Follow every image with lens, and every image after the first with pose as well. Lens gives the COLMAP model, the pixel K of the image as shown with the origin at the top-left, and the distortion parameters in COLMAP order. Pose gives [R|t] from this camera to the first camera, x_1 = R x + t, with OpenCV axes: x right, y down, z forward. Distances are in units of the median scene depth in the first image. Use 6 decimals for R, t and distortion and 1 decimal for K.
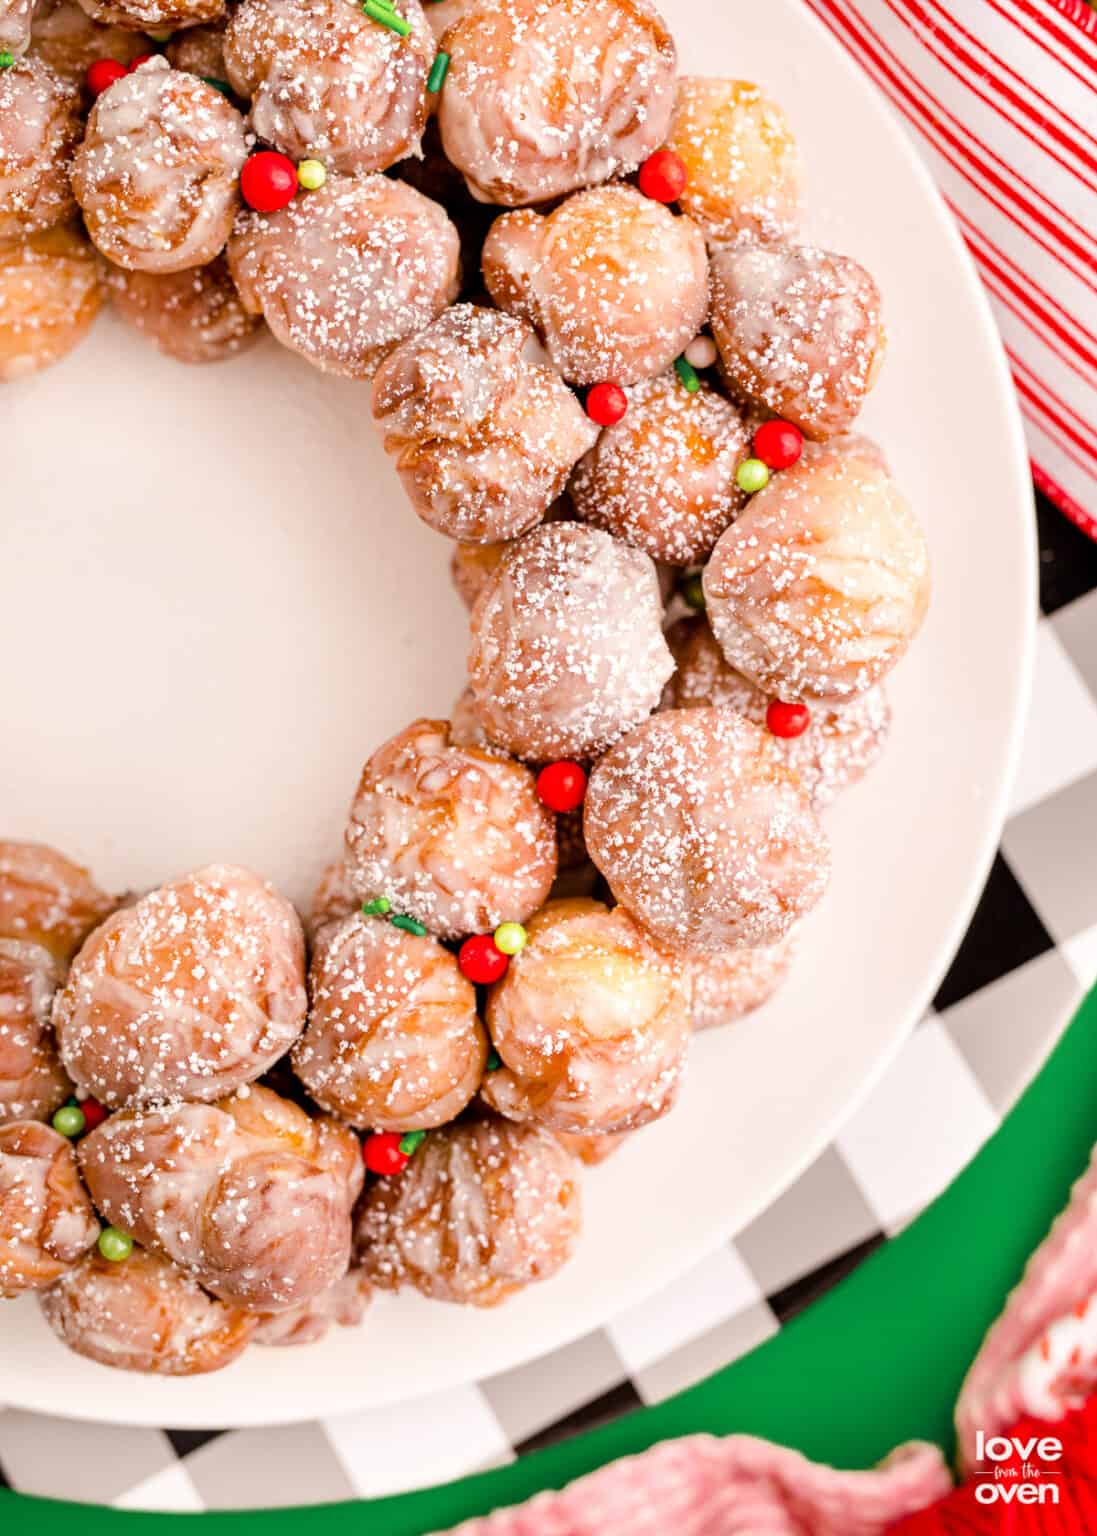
lens RADIAL K [[2421.1, 0, 541.1], [0, 2421.1, 772.3], [0, 0, 1]] dist [-0.029929, -0.072922]
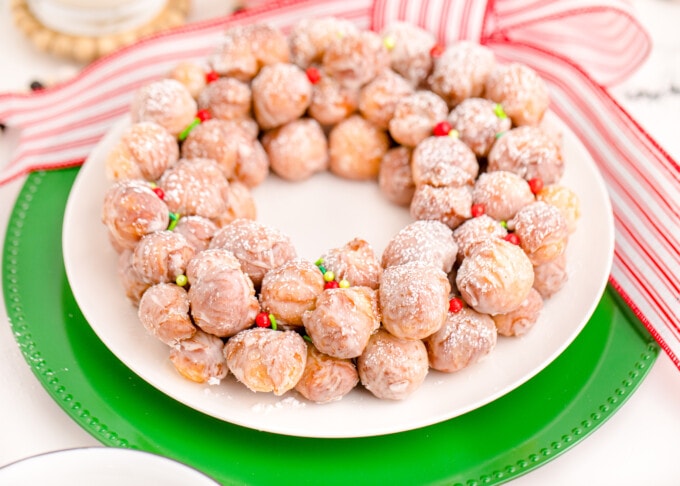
lens RADIAL K [[2221.5, 0, 340.0], [0, 2221.5, 243.0], [0, 0, 1]] dist [-0.016909, 0.560782]
pose [[0.742445, 0.453707, -0.492876, 1.373445], [-0.669777, 0.488236, -0.559486, 1.652300], [-0.013203, 0.745504, 0.666370, -0.939678]]
